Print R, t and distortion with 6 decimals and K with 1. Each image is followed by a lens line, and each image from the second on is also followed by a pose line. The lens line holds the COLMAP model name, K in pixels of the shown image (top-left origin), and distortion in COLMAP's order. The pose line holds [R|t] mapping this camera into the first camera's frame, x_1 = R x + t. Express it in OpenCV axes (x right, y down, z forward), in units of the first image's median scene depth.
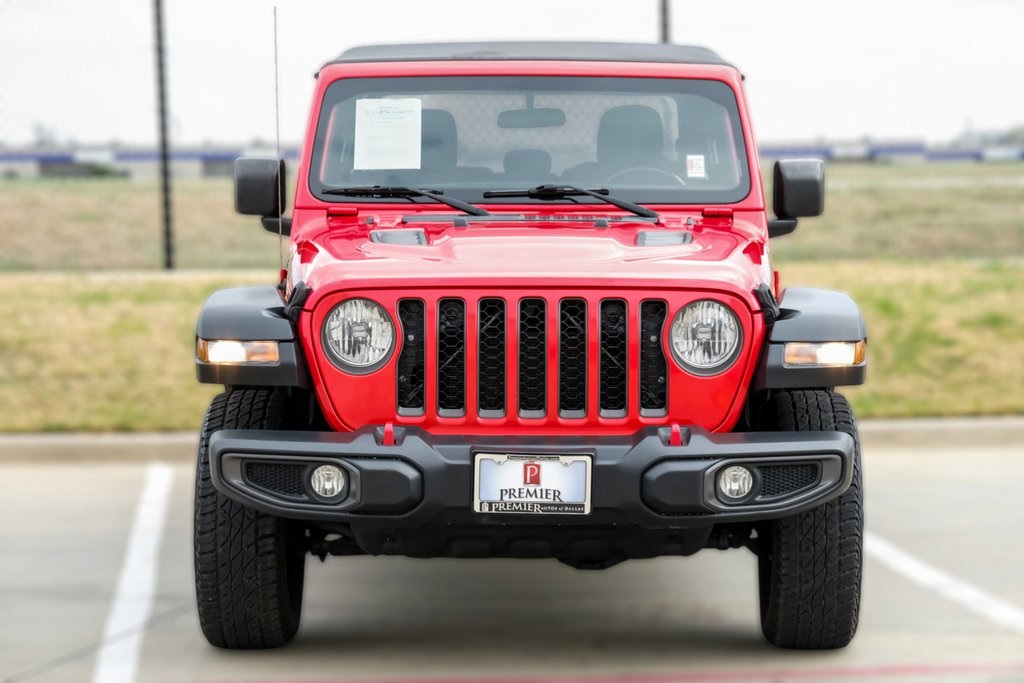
lens RADIAL K [[1780.2, 0, 444.6], [0, 1780.2, 373.3], [0, 0, 1]] dist [0.144988, 0.033372]
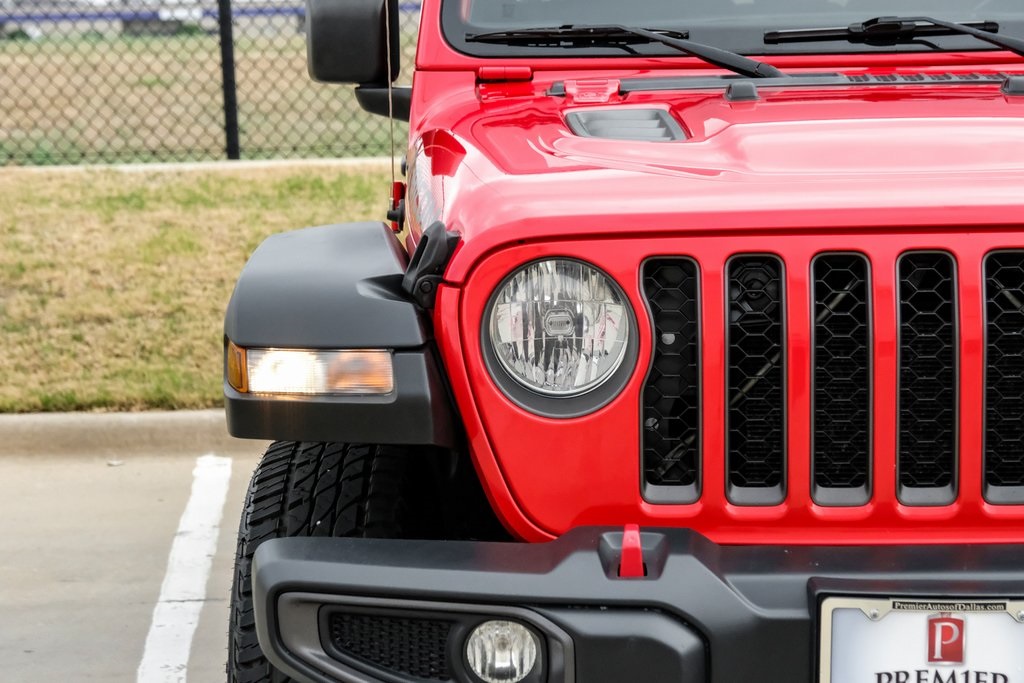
lens RADIAL K [[2411.3, 0, 507.6], [0, 2411.3, 375.0], [0, 0, 1]] dist [0.144314, 0.409810]
pose [[0.999005, -0.011379, -0.043129, -0.034106], [0.012889, 0.999308, 0.034887, -0.033137], [0.042703, -0.035408, 0.998460, 0.350020]]
